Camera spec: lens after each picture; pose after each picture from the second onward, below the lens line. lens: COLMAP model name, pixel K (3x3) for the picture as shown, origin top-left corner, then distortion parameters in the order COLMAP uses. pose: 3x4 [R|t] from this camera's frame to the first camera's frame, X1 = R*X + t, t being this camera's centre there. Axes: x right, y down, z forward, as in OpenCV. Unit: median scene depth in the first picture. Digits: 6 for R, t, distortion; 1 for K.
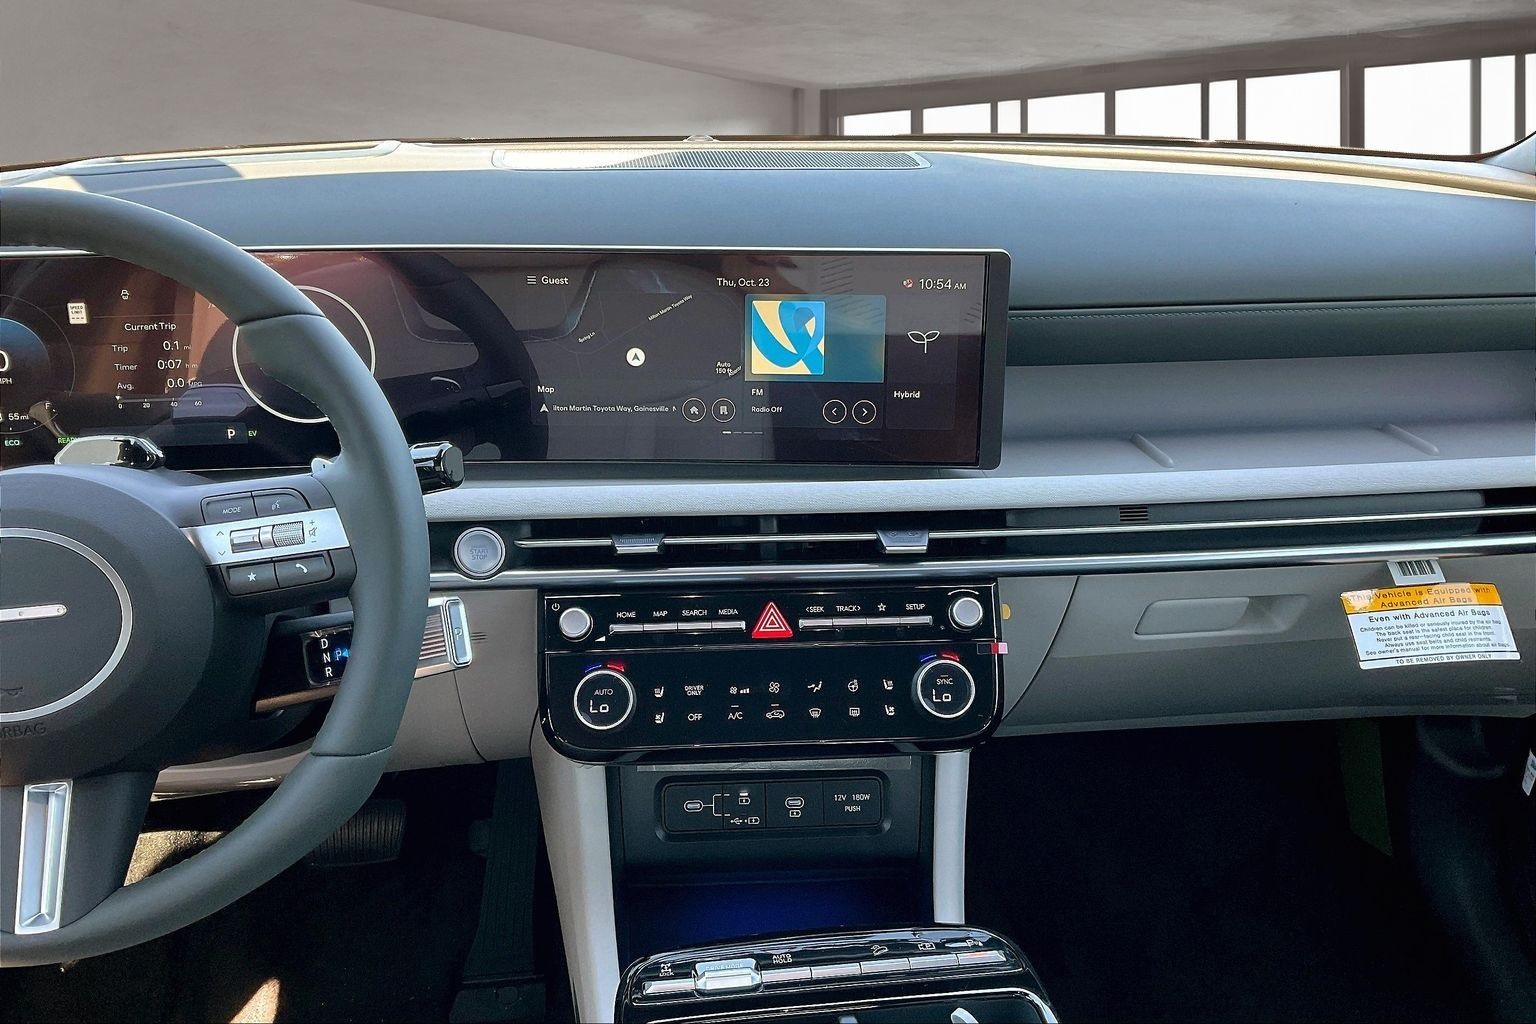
lens RADIAL K [[1304.0, 0, 757.1], [0, 1304.0, 502.0], [0, 0, 1]] dist [0.061868, -0.088031]
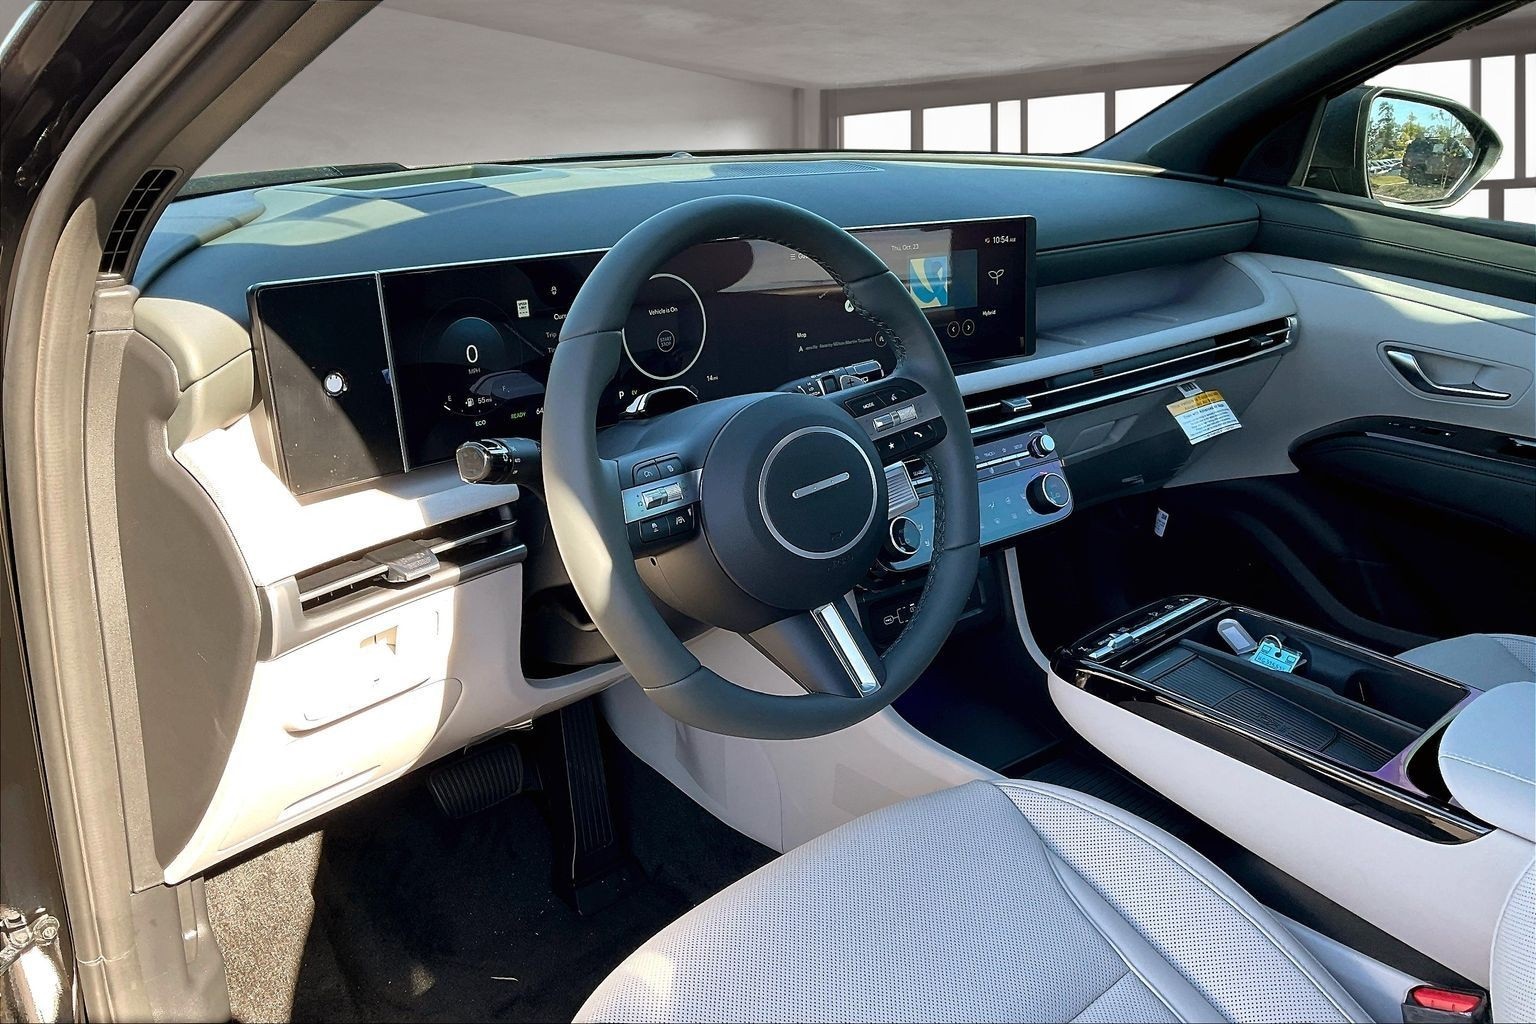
lens RADIAL K [[1304.0, 0, 763.5], [0, 1304.0, 514.9], [0, 0, 1]] dist [0.061868, -0.088031]
pose [[0.799042, -0.181848, 0.573118, -1.047348], [0.183212, 0.981478, 0.055985, 0.016956], [-0.572683, 0.060267, 0.817559, -0.103248]]
